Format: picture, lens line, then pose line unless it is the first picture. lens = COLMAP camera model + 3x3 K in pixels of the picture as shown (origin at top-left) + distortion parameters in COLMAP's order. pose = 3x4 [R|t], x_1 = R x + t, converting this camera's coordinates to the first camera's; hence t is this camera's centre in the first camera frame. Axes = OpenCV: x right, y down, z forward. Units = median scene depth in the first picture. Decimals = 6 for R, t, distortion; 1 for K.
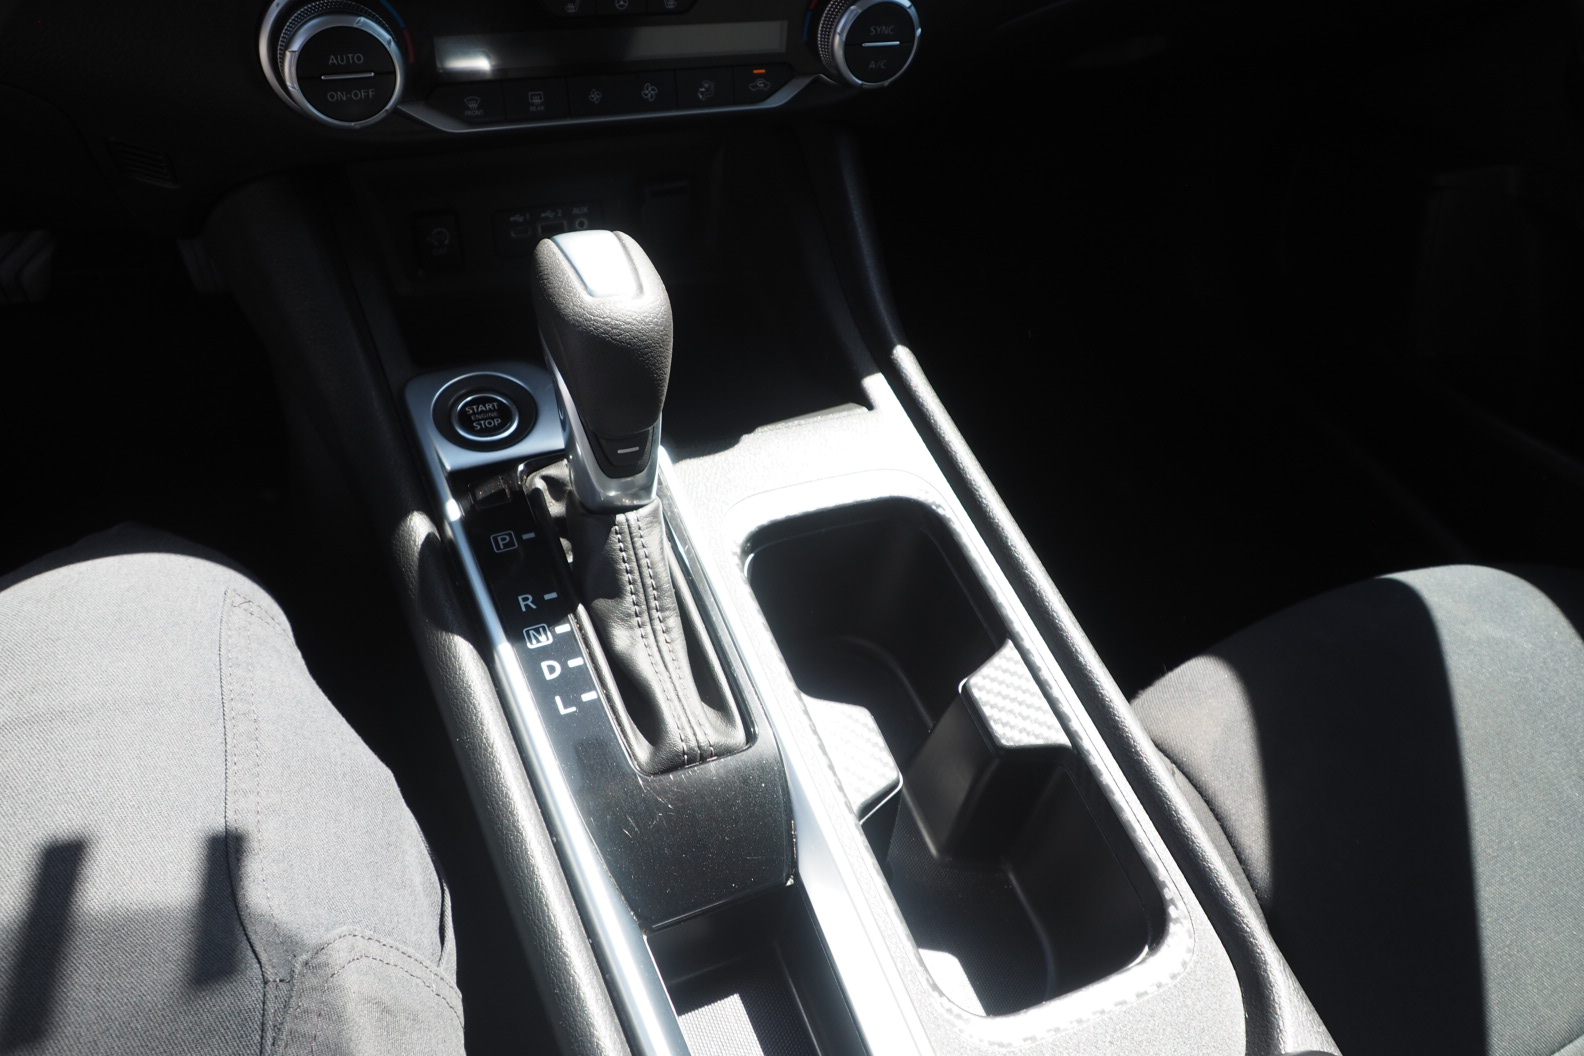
lens RADIAL K [[1103.6, 0, 789.1], [0, 1103.6, 536.8], [0, 0, 1]] dist [-0.053038, -0.001569]
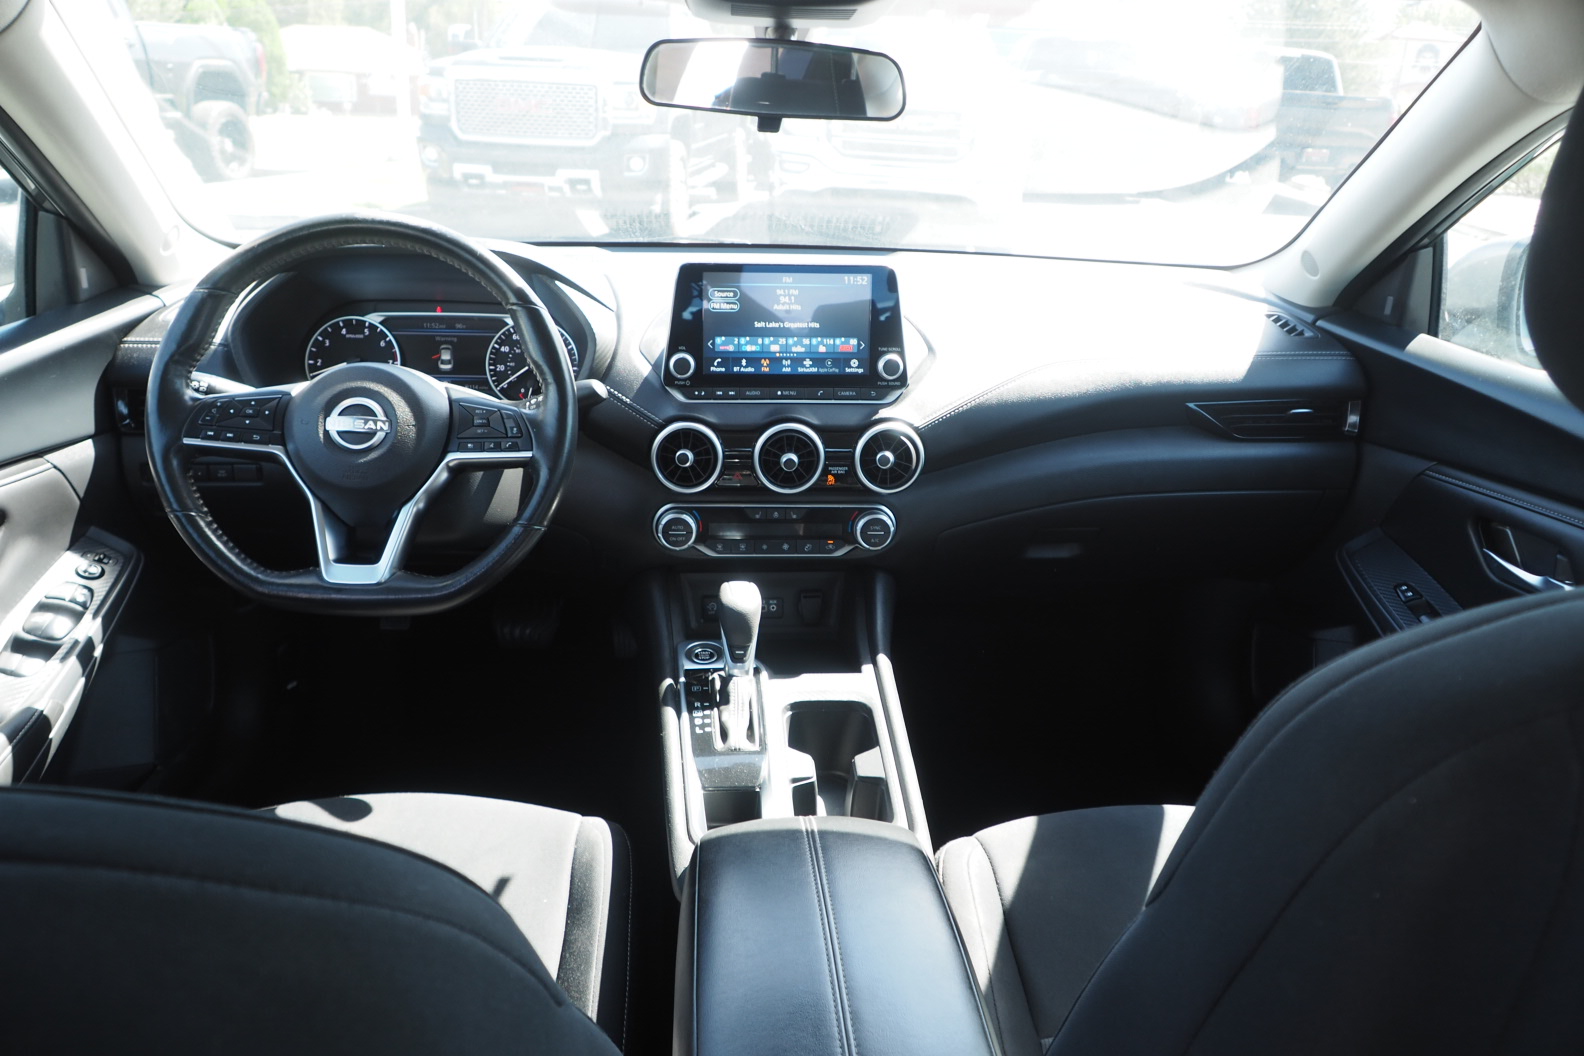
lens RADIAL K [[1103.6, 0, 798.0], [0, 1103.6, 533.1], [0, 0, 1]] dist [-0.053038, -0.001569]
pose [[0.947123, 0.019023, -0.320306, 0.836496], [-0.165341, 0.884444, -0.436373, 0.802825], [0.274991, 0.466259, 0.840823, -1.389807]]
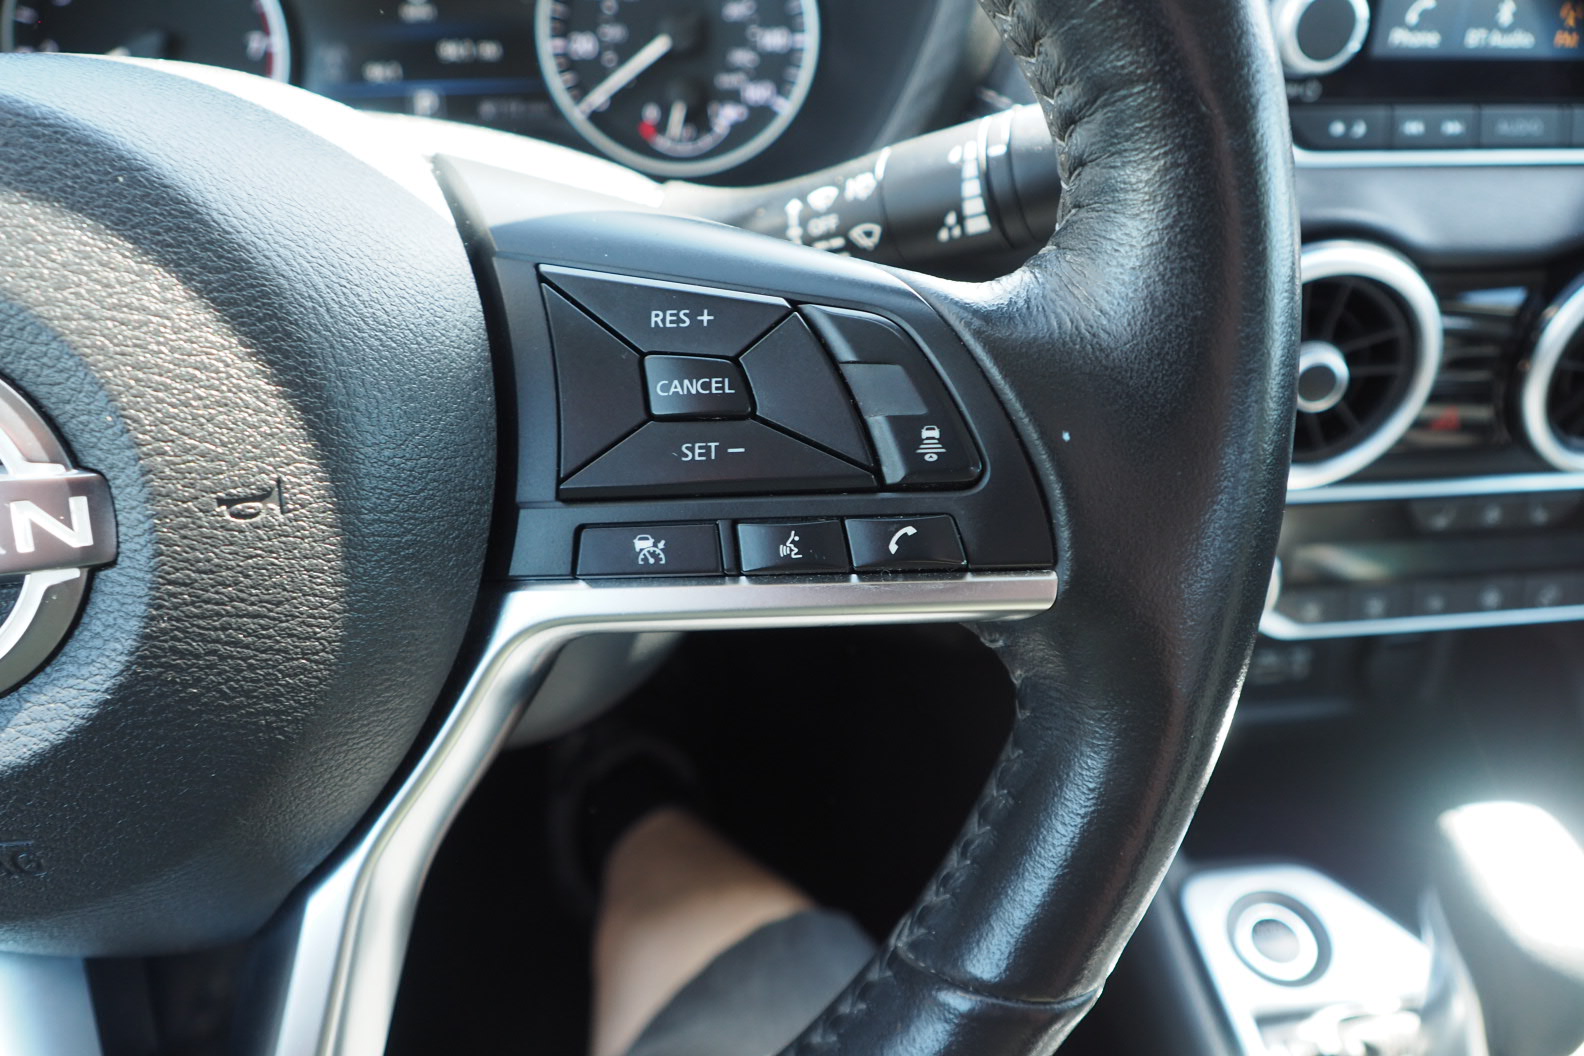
lens RADIAL K [[1103.6, 0, 771.1], [0, 1103.6, 522.5], [0, 0, 1]] dist [-0.053038, -0.001569]
pose [[0.941853, 0.084170, -0.325313, -0.434050], [-0.148048, 0.973036, -0.176872, -0.238537], [0.301654, 0.214749, 0.928917, -0.025375]]
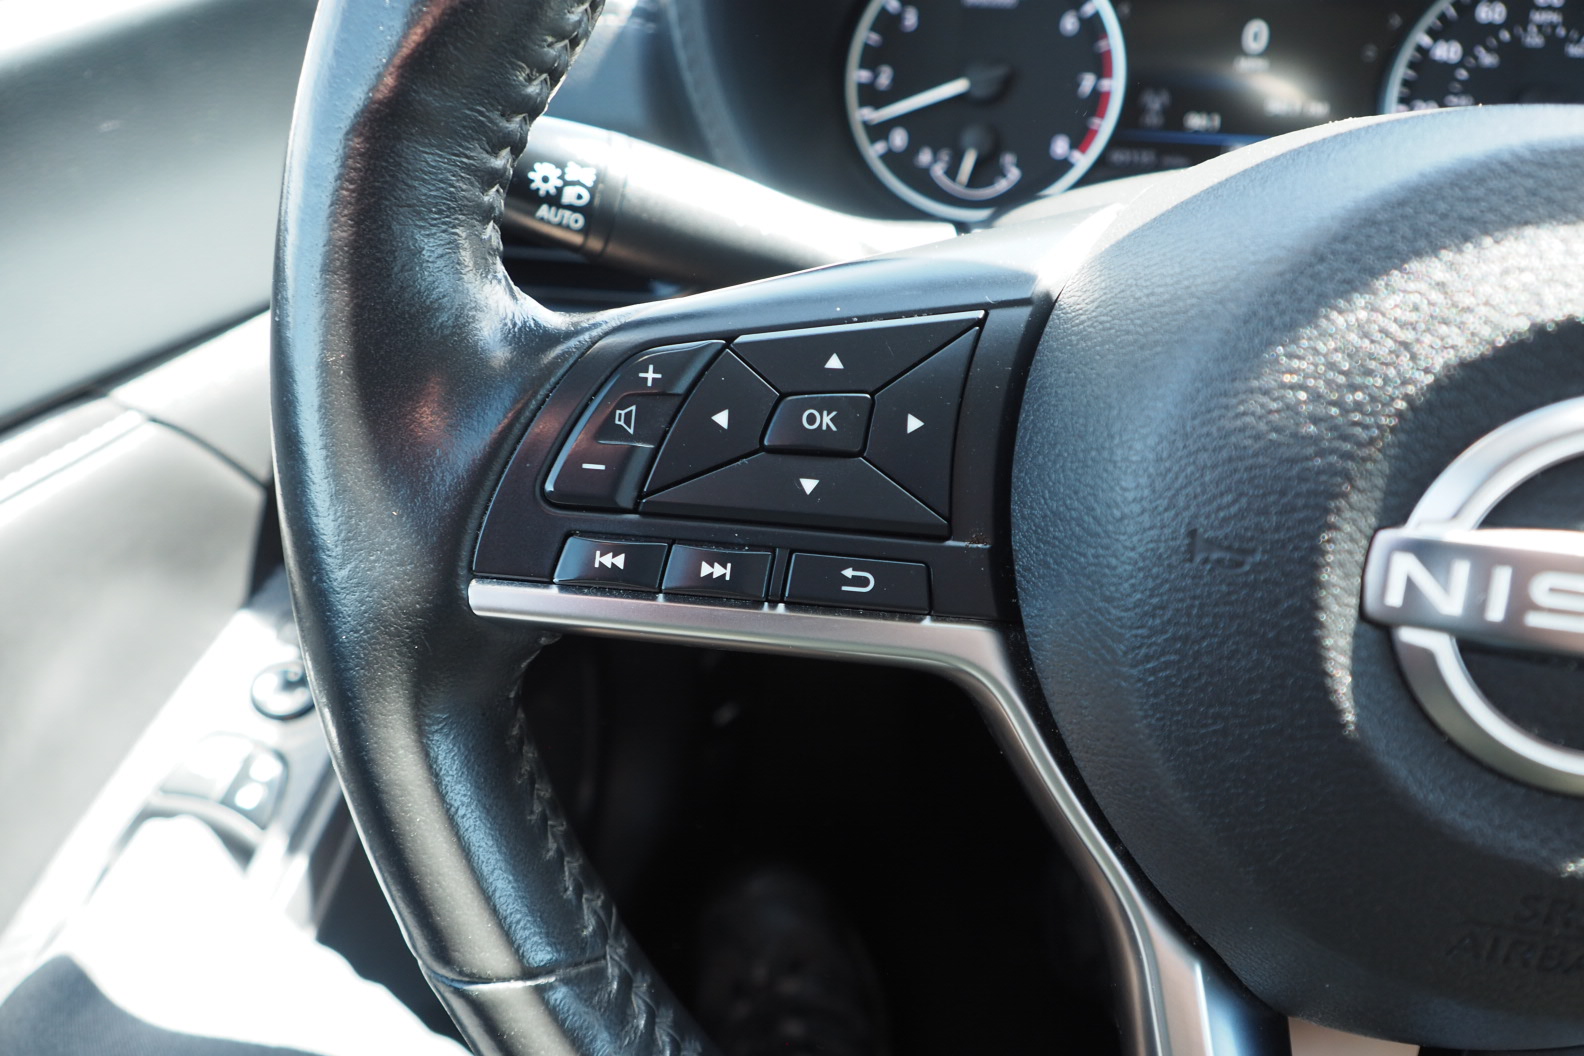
lens RADIAL K [[1103.6, 0, 797.1], [0, 1103.6, 531.5], [0, 0, 1]] dist [-0.053038, -0.001569]
pose [[0.796404, 0.210812, -0.566832, -0.804559], [-0.343464, 0.929117, -0.137021, -0.148652], [0.497767, 0.303810, 0.812359, -0.182343]]
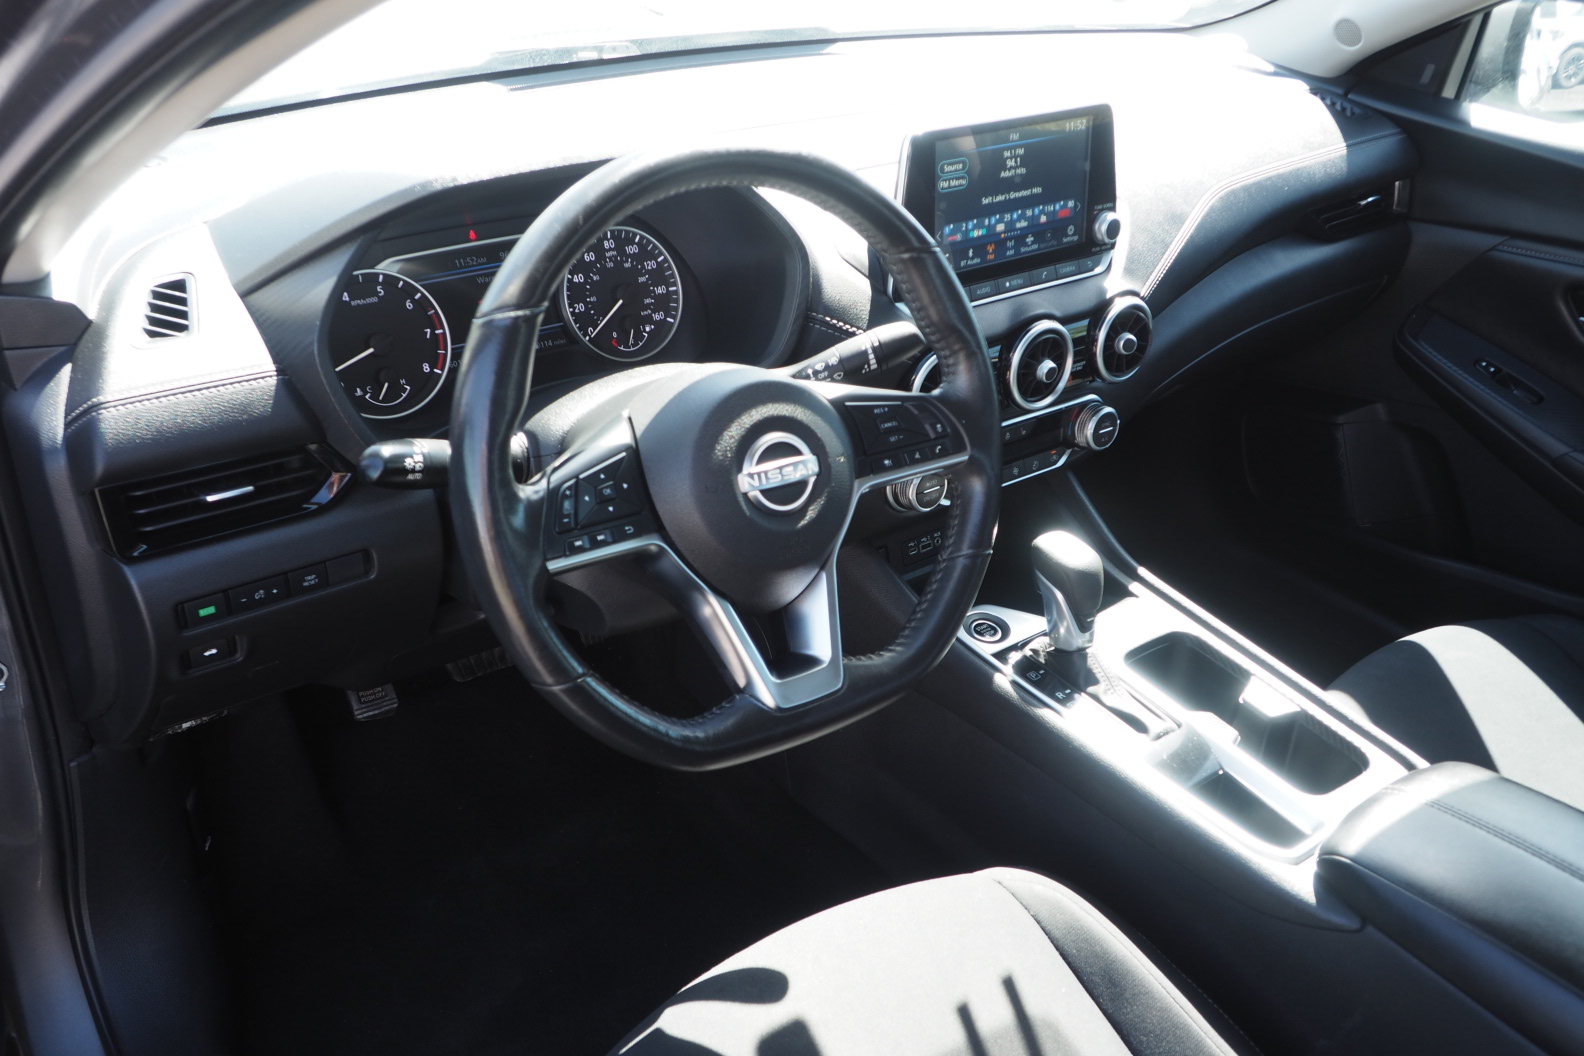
lens RADIAL K [[1354.5, 0, 762.9], [0, 1354.5, 519.7], [0, 0, 1]] dist [-0.026863, -0.018759]
pose [[0.971001, -0.188795, 0.146677, -1.104393], [0.222573, 0.937845, -0.266287, 0.306510], [-0.087287, 0.291211, 0.952668, -1.591977]]
